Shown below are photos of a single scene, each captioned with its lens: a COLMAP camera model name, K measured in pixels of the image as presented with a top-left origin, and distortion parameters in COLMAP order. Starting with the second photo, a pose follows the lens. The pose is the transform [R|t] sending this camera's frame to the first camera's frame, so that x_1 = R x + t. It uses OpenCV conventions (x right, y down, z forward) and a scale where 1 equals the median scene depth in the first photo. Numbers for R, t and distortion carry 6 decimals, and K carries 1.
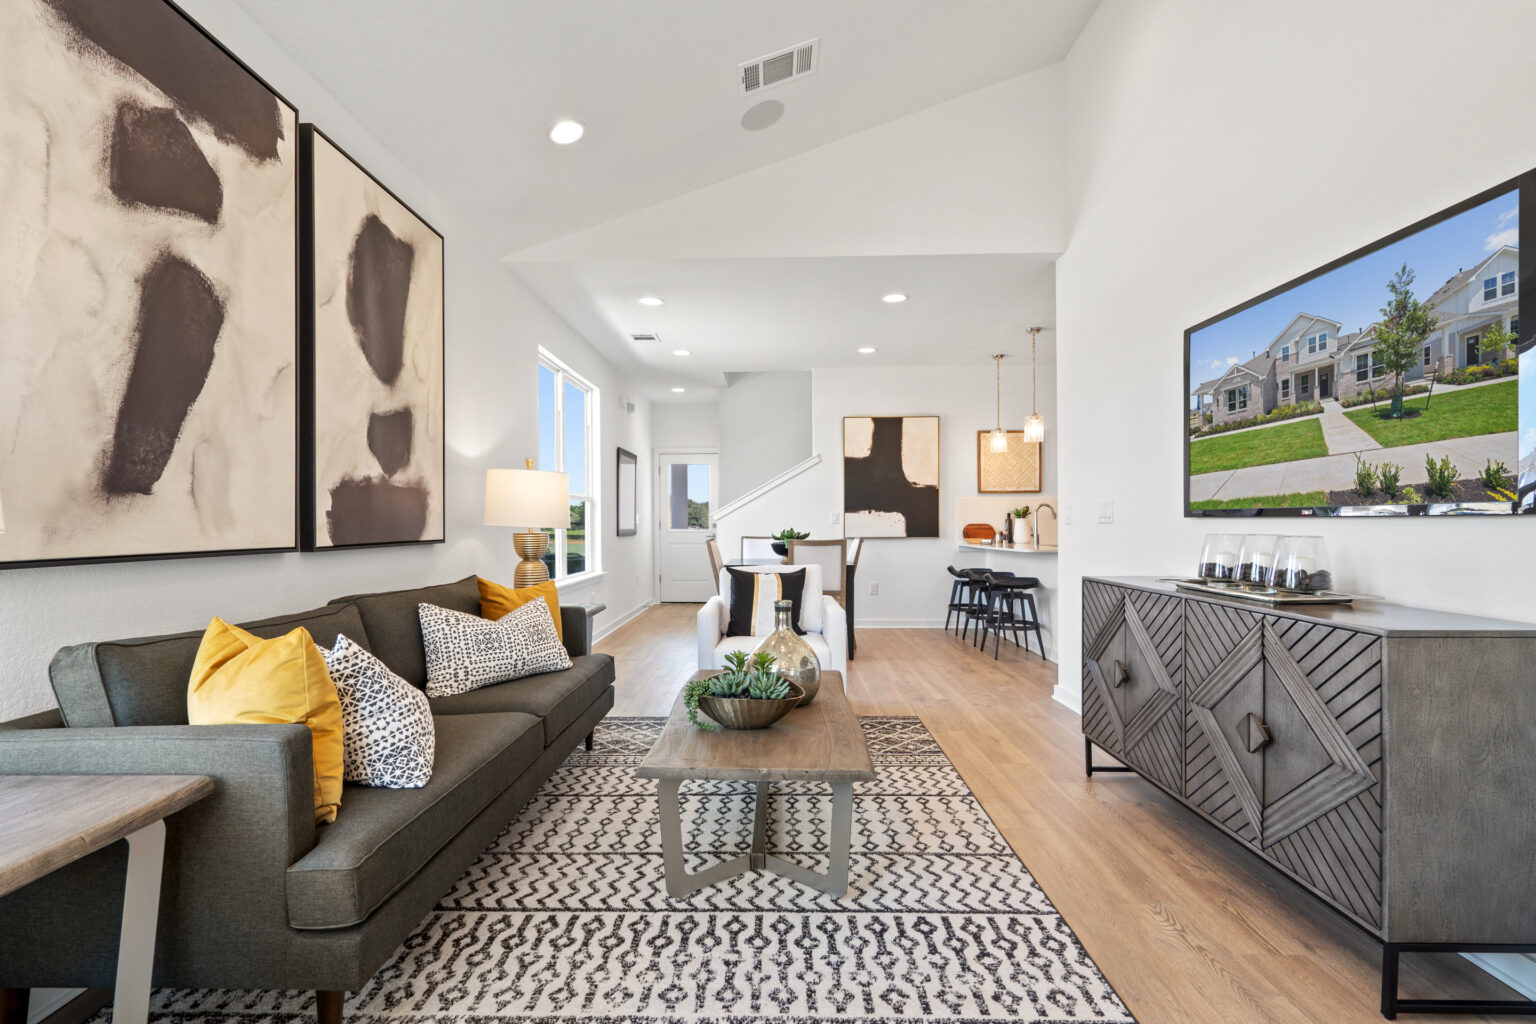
lens RADIAL K [[708.4, 0, 754.9], [0, 708.4, 523.7], [0, 0, 1]] dist [-0.001261, 0.003008]
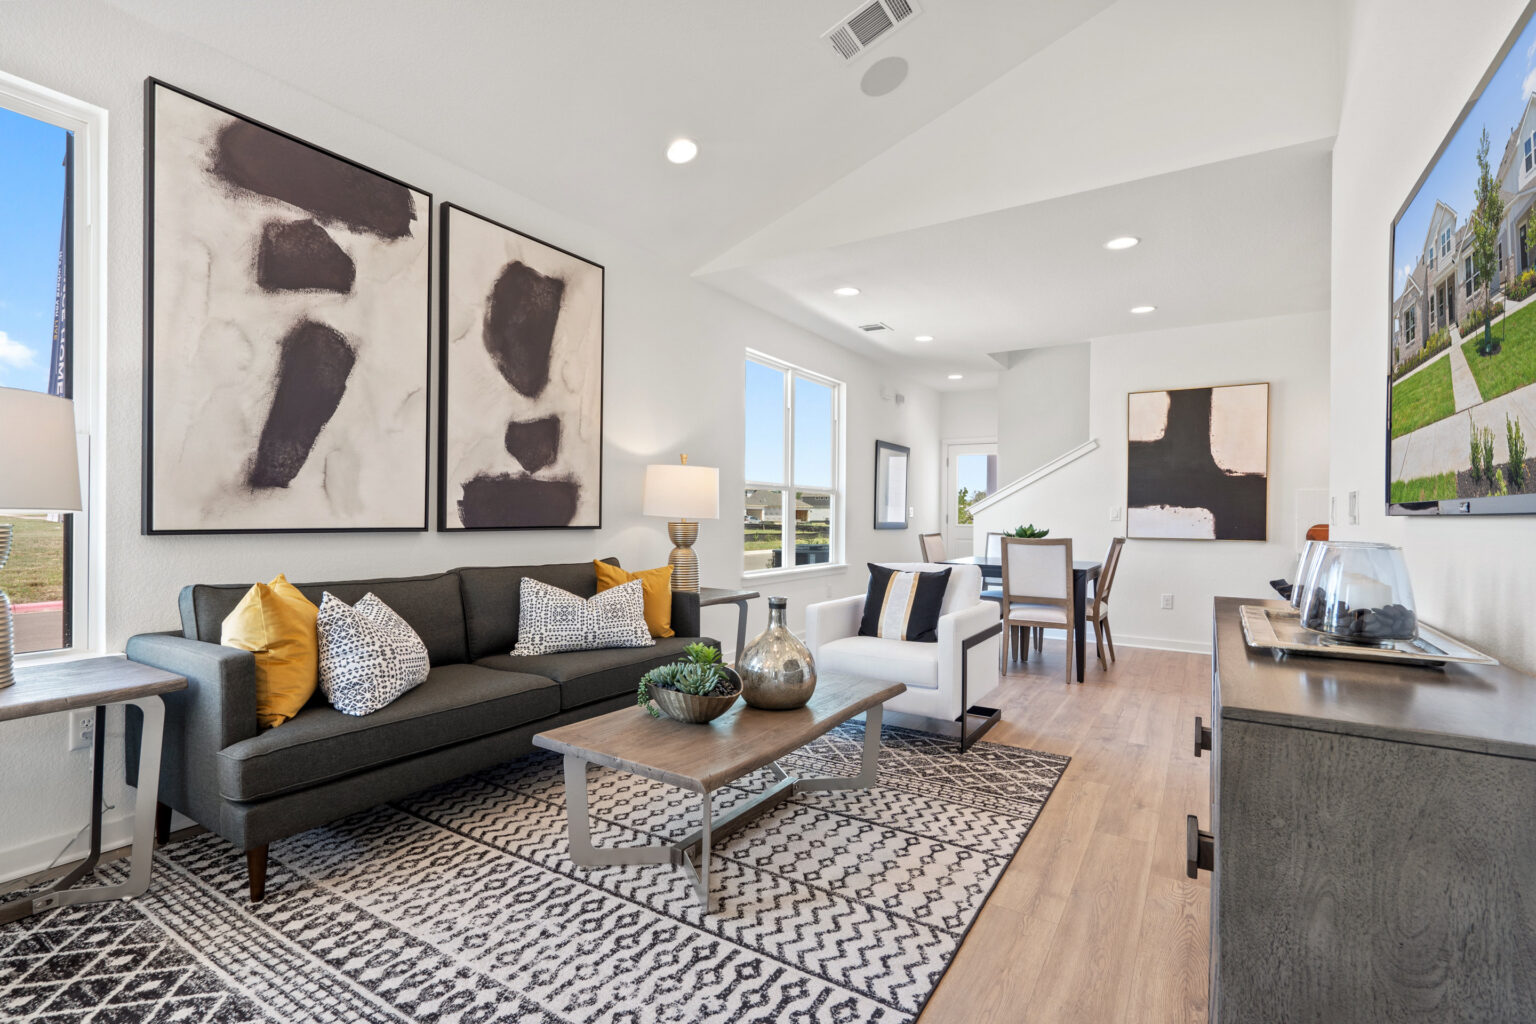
lens RADIAL K [[708.4, 0, 755.0], [0, 708.4, 516.7], [0, 0, 1]] dist [-0.001261, 0.003008]
pose [[0.856149, 0.015015, -0.516510, 0.584915], [-0.015899, 0.999870, 0.002713, -0.000820], [0.516484, 0.005889, 0.856277, 0.202894]]
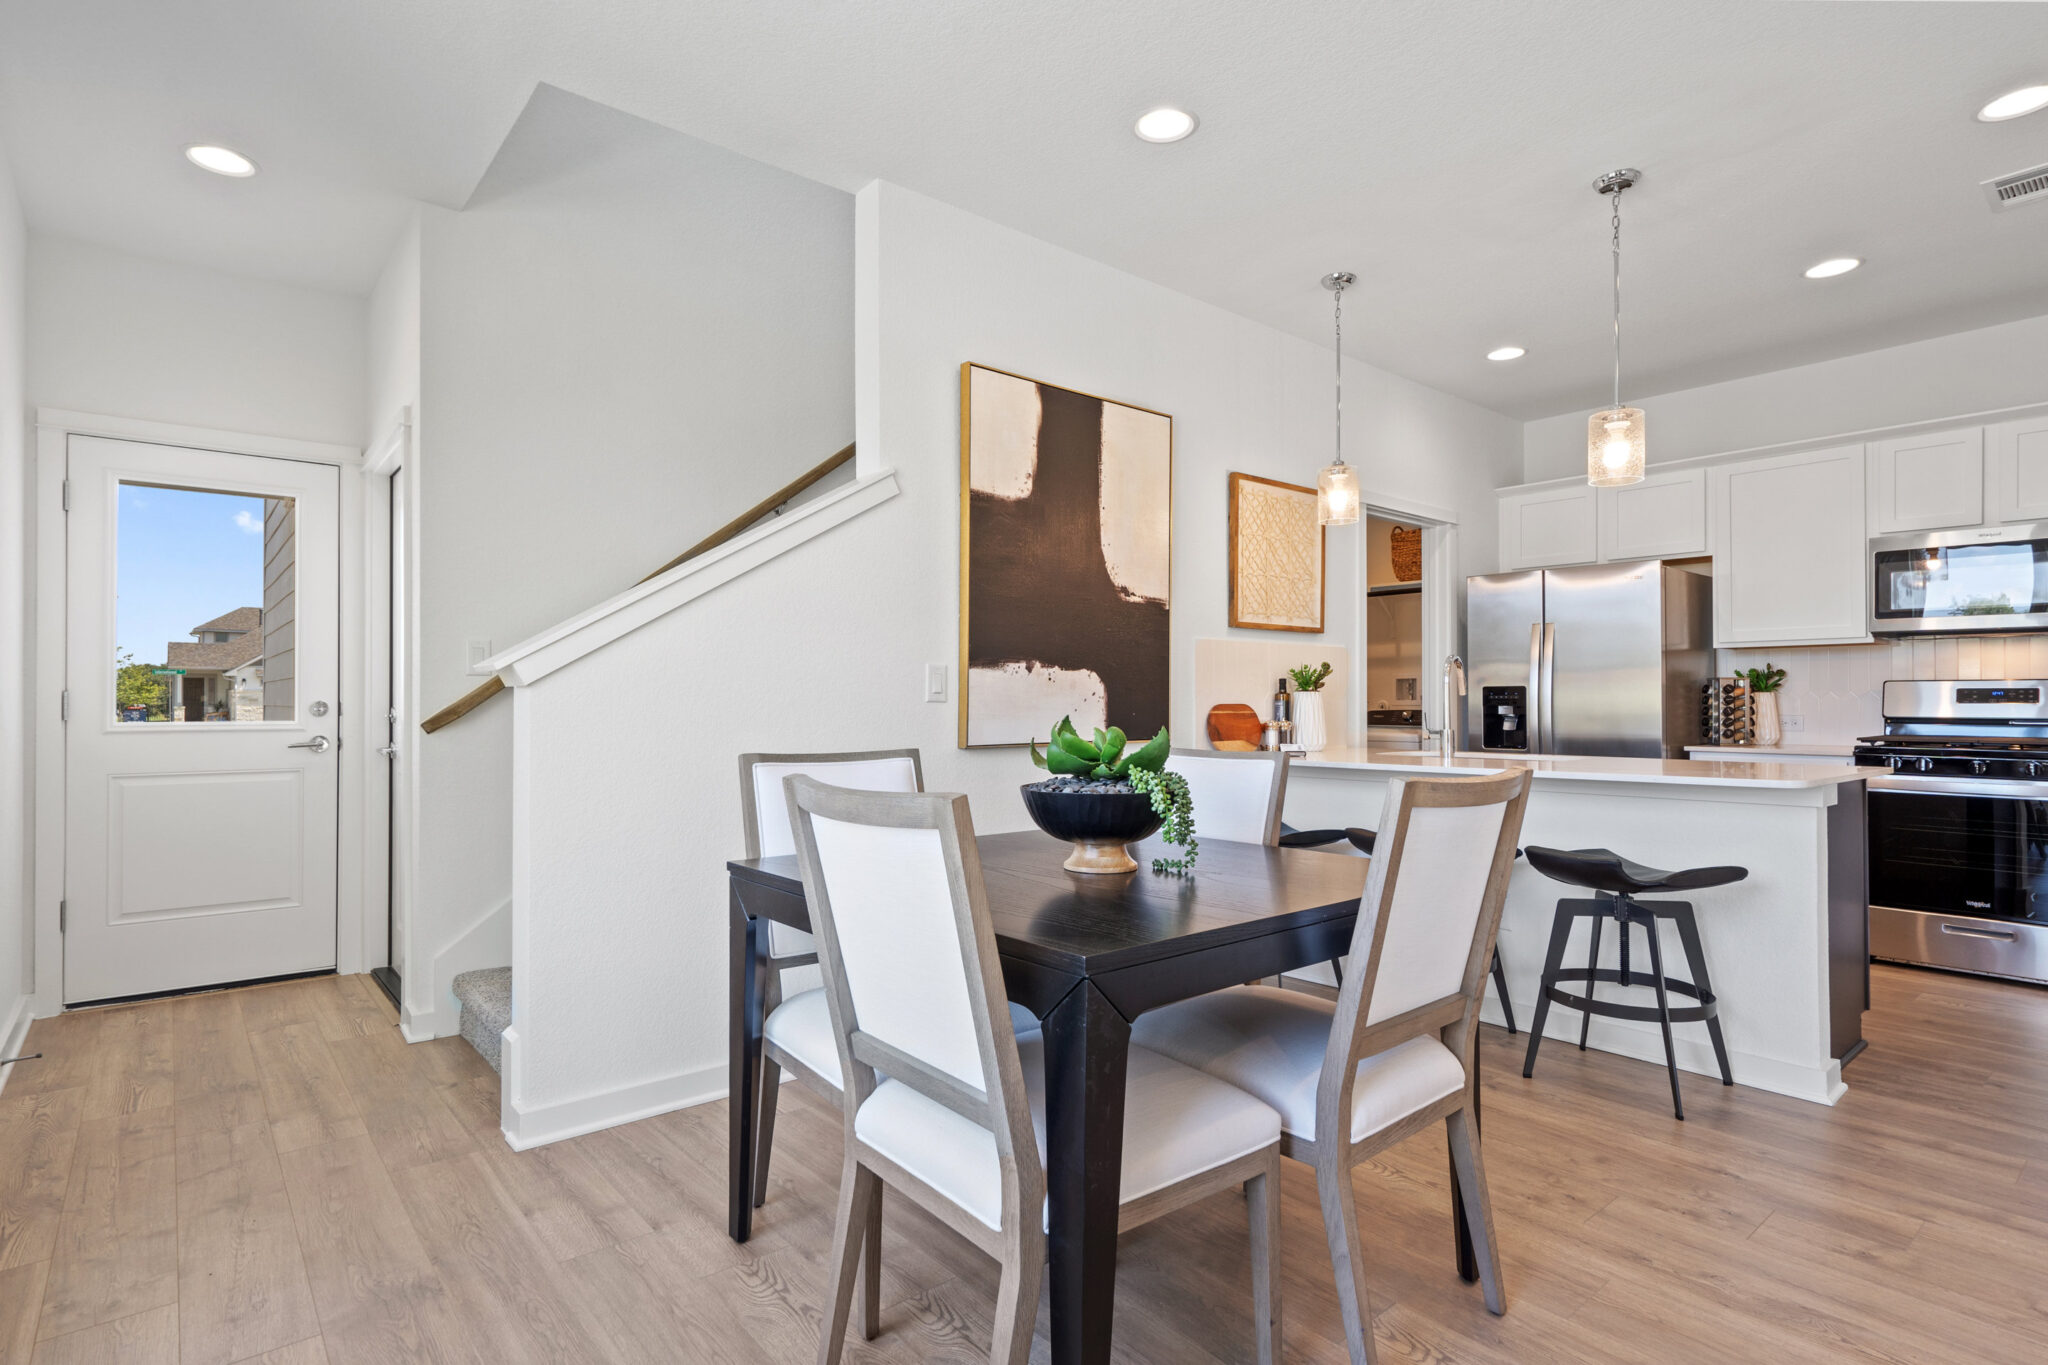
lens RADIAL K [[1042.6, 0, 1017.4], [0, 1042.6, 690.7], [0, 0, 1]] dist [0.001070, 0.000135]
pose [[0.757734, 0.011984, 0.652454, -0.505434], [-0.000731, 0.999846, -0.017515, 0.009362], [-0.652563, 0.012795, 0.757626, 2.049739]]
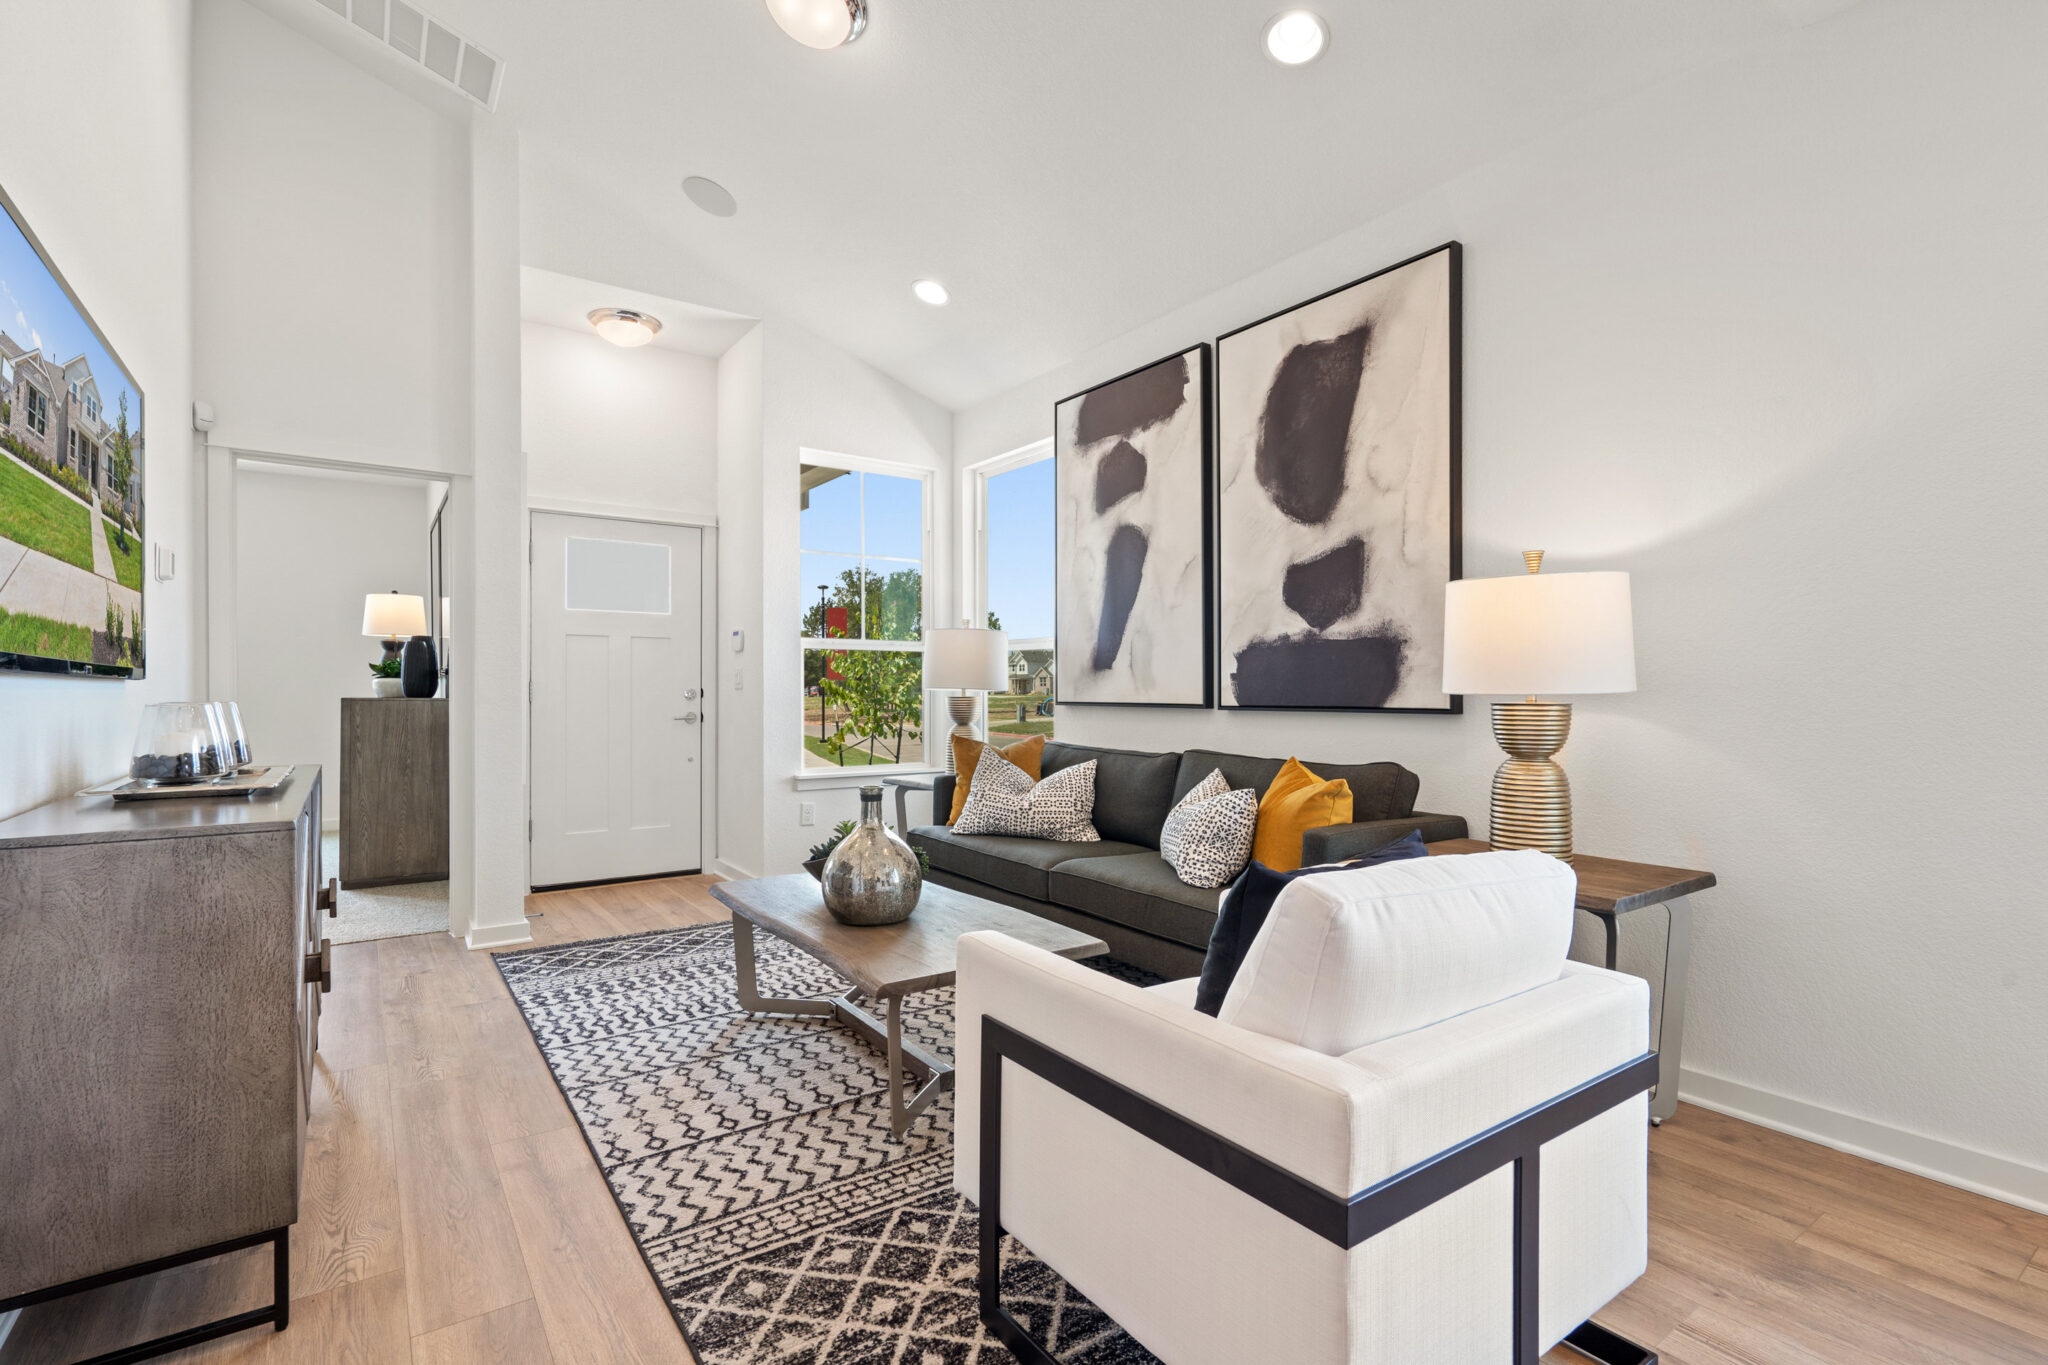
lens RADIAL K [[944.5, 0, 1009.3], [0, 944.5, 694.1], [0, 0, 1]] dist [-0.001261, 0.003008]
pose [[-0.805116, 0.007086, -0.593074, 0.611817], [0.002165, 0.999957, 0.009009, -0.000174], [0.593113, 0.005969, -0.805097, 2.229307]]
